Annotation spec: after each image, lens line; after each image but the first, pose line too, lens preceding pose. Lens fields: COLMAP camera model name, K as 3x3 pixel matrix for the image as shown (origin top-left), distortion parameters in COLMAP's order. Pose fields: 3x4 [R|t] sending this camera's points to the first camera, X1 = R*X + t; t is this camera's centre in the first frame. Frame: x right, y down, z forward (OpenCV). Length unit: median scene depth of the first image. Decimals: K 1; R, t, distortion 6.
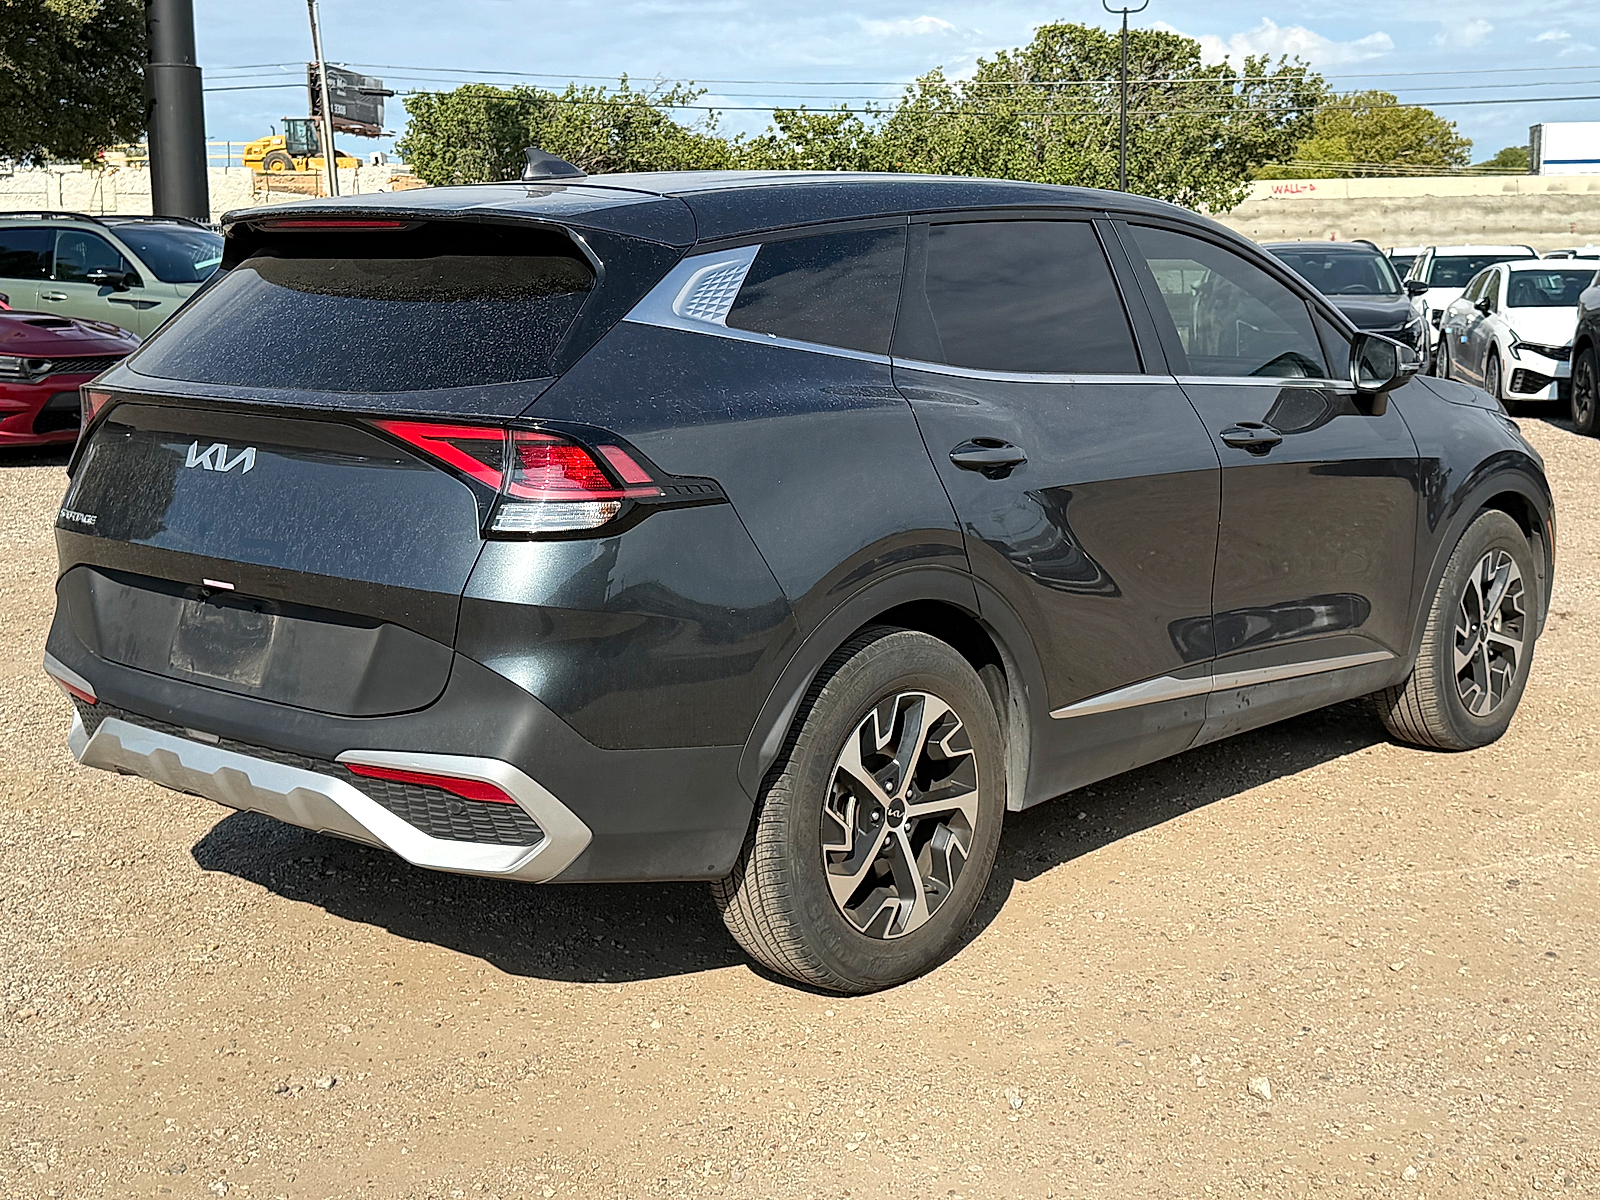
lens RADIAL K [[2092.0, 0, 800.0], [0, 2092.0, 600.0], [0, 0, 1]] dist [0.123607, 0.010744]
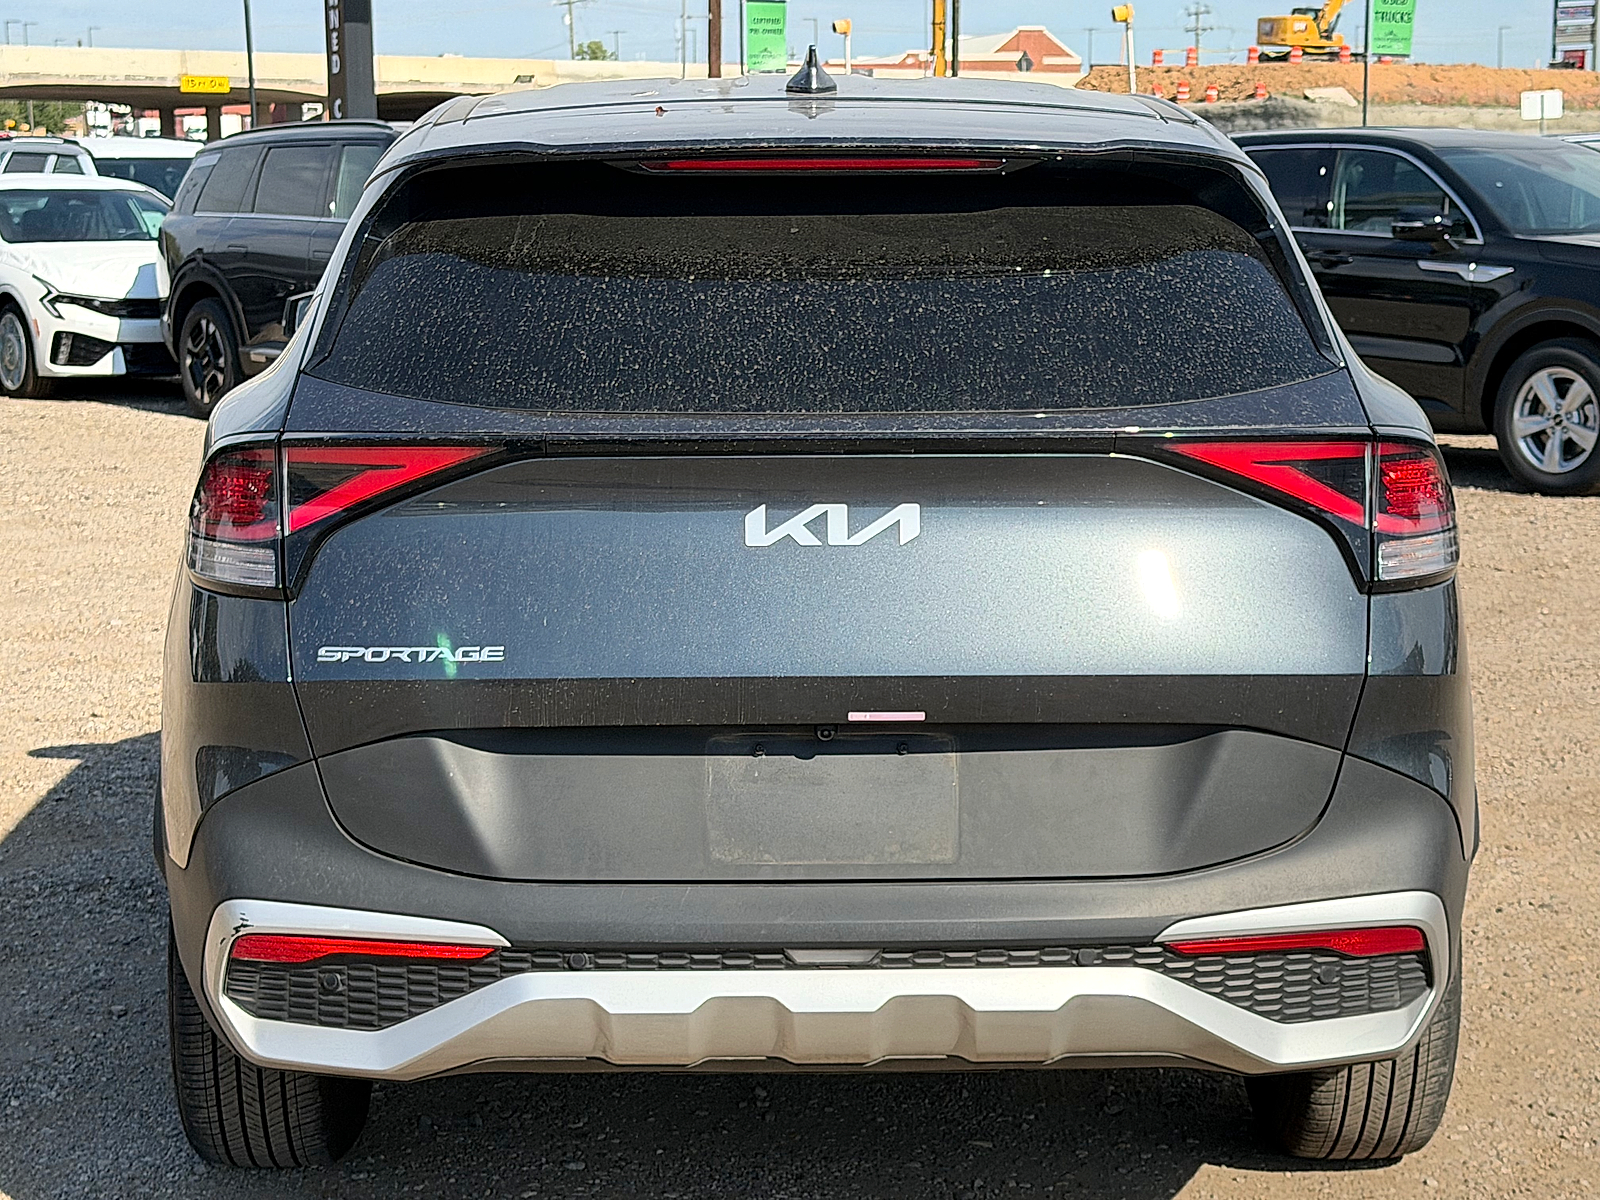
lens RADIAL K [[3216.8, 0, 800.0], [0, 3216.8, 600.0], [0, 0, 1]] dist [0.058351, 0.145755]
pose [[0.746755, -0.100226, 0.657504, -0.188918], [0.117203, 0.992940, 0.018245, -0.012881], [-0.654691, 0.063437, 0.753230, 0.052856]]
